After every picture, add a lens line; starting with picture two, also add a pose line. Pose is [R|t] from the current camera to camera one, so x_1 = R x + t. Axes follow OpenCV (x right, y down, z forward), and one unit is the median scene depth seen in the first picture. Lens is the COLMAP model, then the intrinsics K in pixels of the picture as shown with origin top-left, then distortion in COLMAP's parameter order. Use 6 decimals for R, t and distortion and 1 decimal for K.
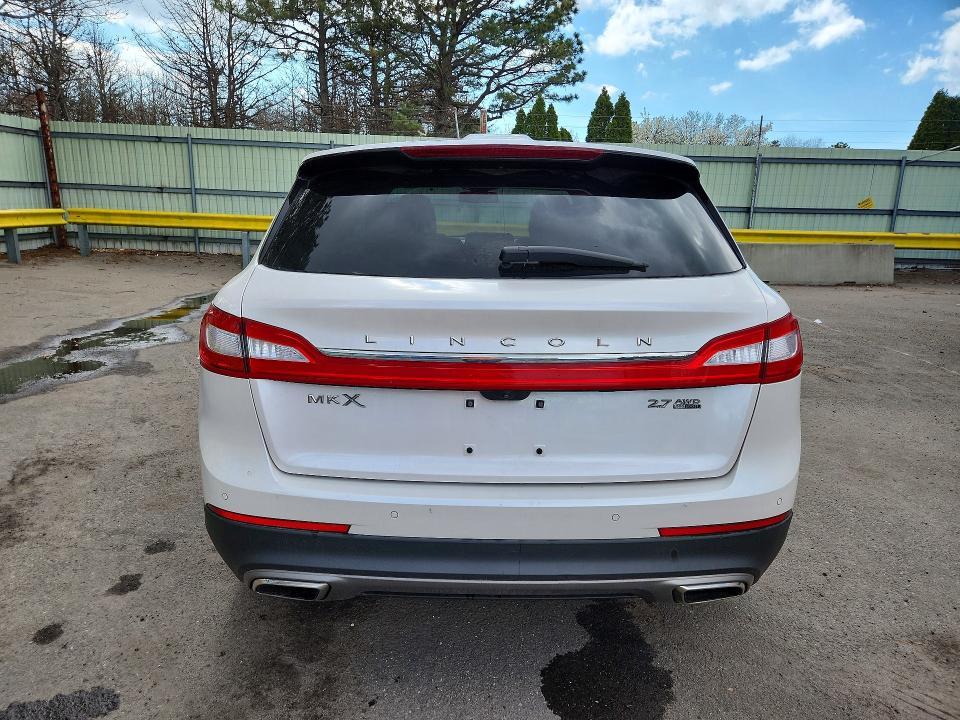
lens RADIAL K [[645.5, 0, 480.0], [0, 645.5, 360.0], [0, 0, 1]] dist [0.008081, -0.002792]
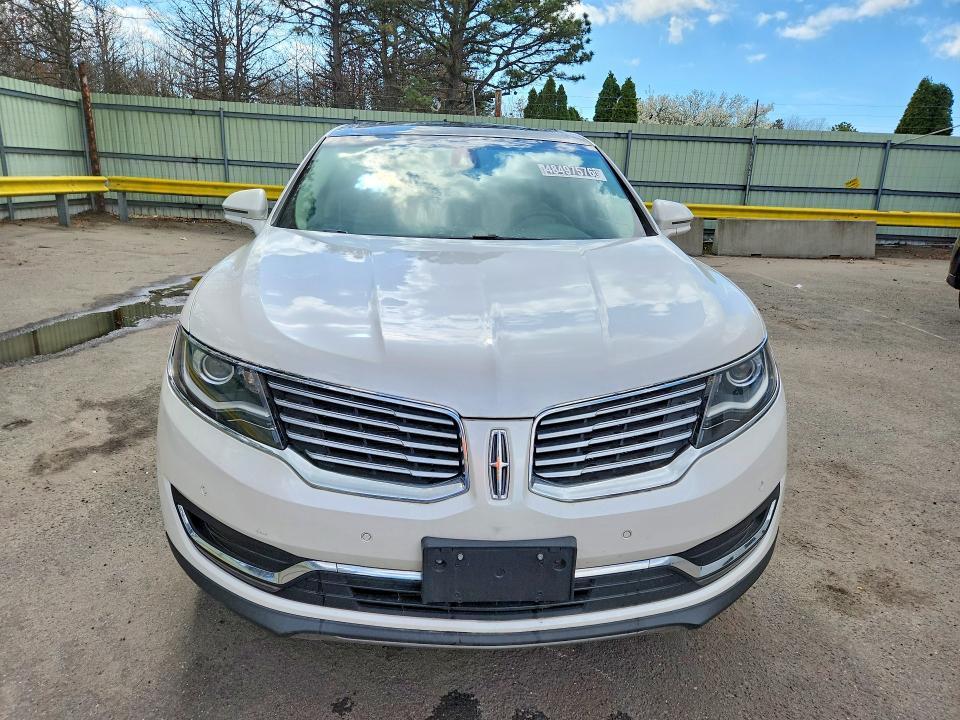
lens RADIAL K [[682.4, 0, 487.3], [0, 682.4, 357.1], [0, 0, 1]] dist [0.049444, -0.047857]
pose [[0.999693, 0.009057, 0.023067, -0.027539], [-0.009418, 0.999834, 0.015577, 0.027263], [-0.022922, -0.015789, 0.999613, -0.106164]]
